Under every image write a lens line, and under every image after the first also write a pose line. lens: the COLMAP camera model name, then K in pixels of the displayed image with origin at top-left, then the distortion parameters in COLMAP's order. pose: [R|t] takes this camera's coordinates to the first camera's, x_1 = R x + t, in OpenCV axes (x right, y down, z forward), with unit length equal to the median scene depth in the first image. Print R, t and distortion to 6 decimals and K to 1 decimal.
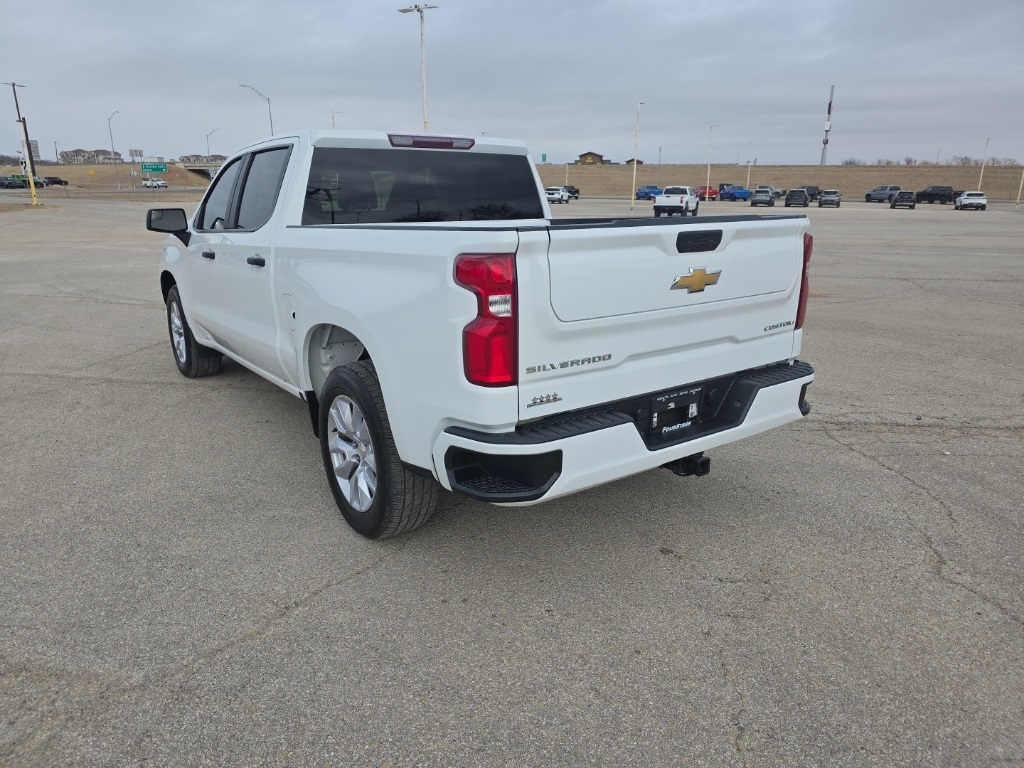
lens RADIAL K [[697.7, 0, 512.0], [0, 697.7, 384.0], [0, 0, 1]] dist [0.043936, -0.001112]
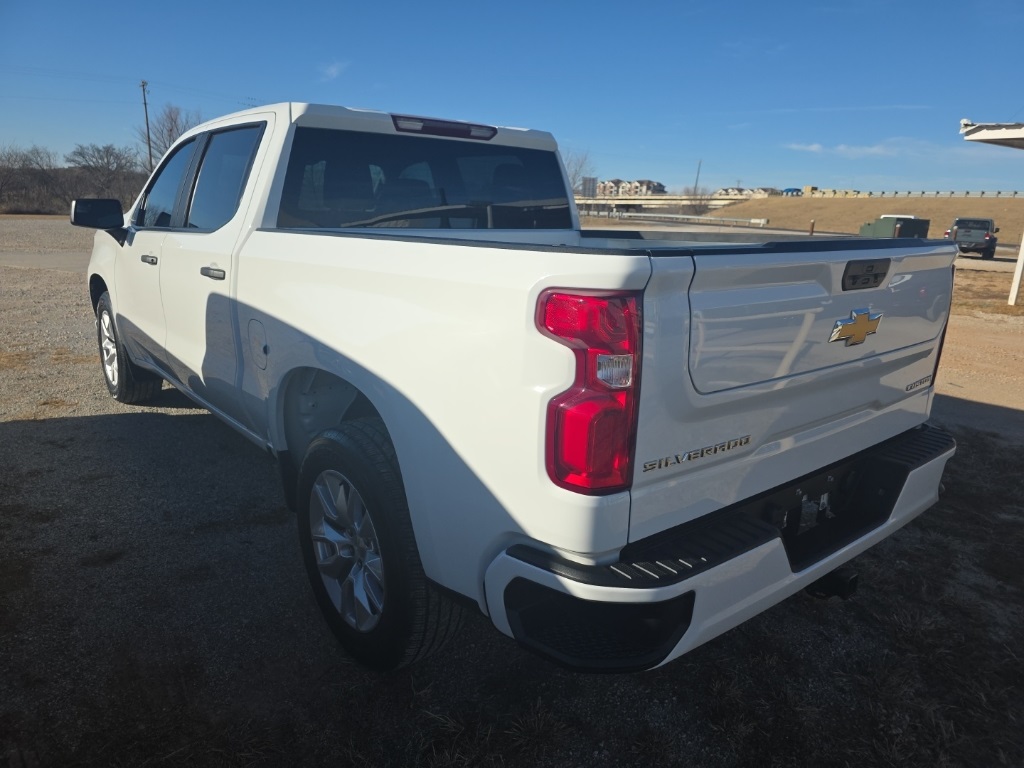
lens RADIAL K [[697.7, 0, 512.0], [0, 697.7, 384.0], [0, 0, 1]] dist [0.043936, -0.001112]
pose [[0.997593, 0.020783, 0.066153, -0.116489], [-0.020260, 0.999758, -0.008565, -0.071160], [-0.066315, 0.007204, 0.997773, 0.286371]]
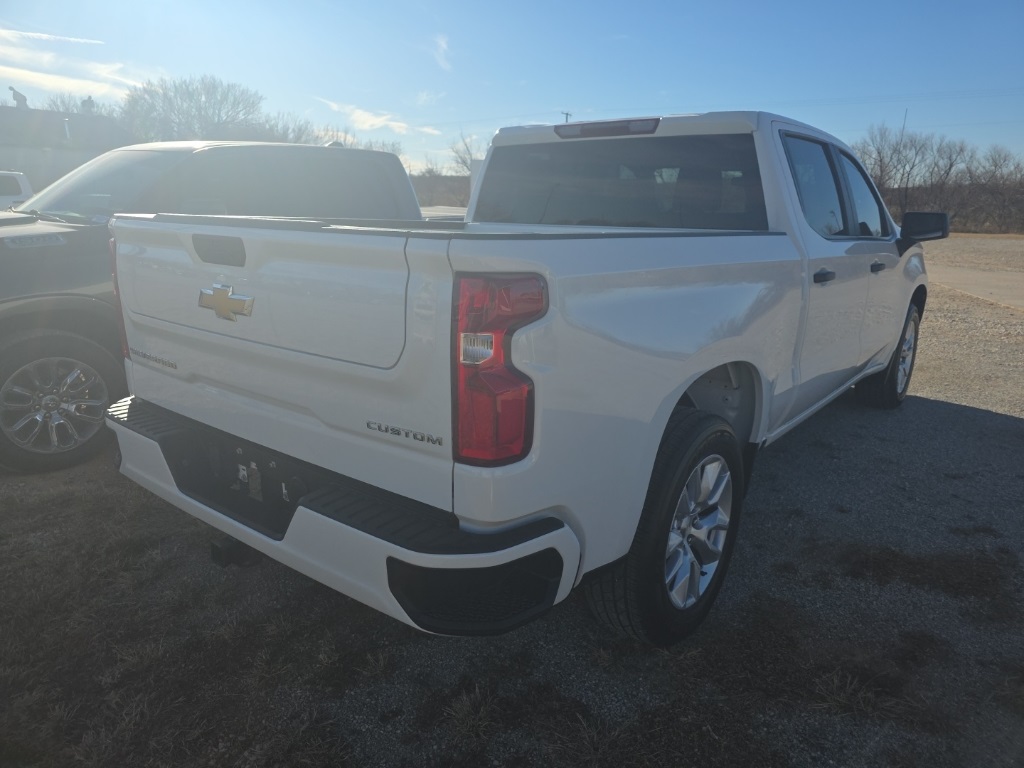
lens RADIAL K [[715.9, 0, 522.7], [0, 715.9, 384.7], [0, 0, 1]] dist [0.053548, -0.000282]
pose [[0.265386, 0.246627, -0.932065, 0.963145], [-0.261726, 0.948857, 0.176549, -0.253579], [0.927938, 0.197092, 0.316363, 0.961896]]
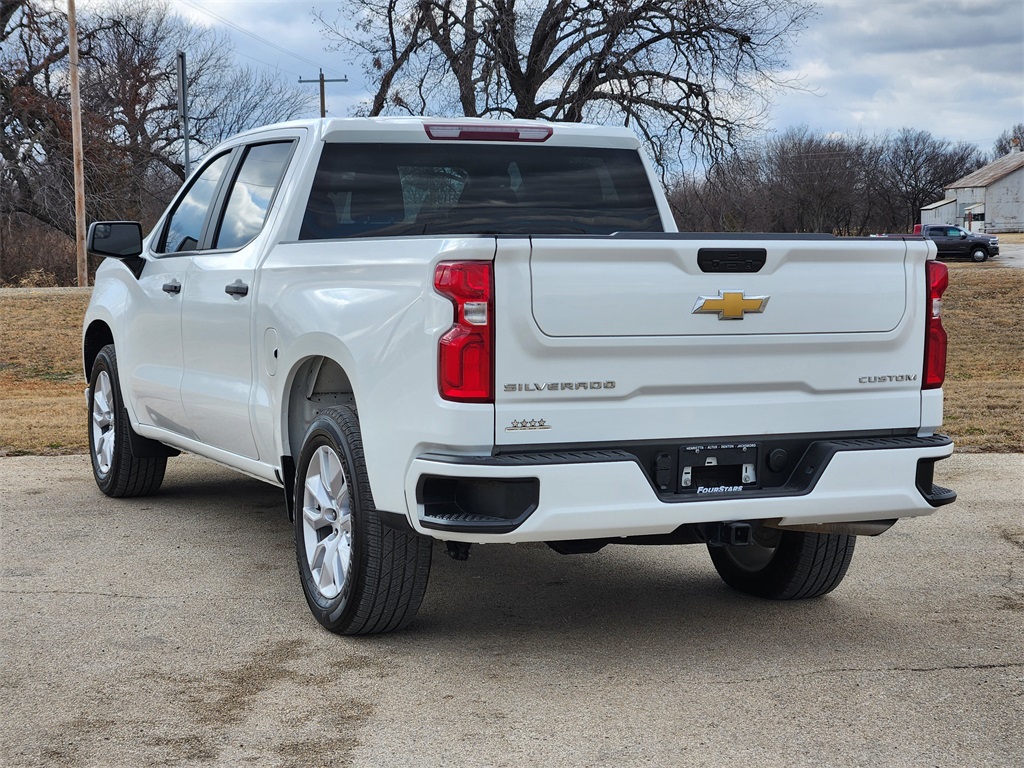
lens RADIAL K [[1884.3, 0, 511.4], [0, 1884.3, 385.6], [0, 0, 1]] dist [-0.011623, 0.188028]
pose [[0.979521, 0.035230, -0.198234, 0.412673], [-0.068955, 0.983730, -0.165891, 0.307803], [0.189165, 0.176163, 0.966014, -1.101016]]
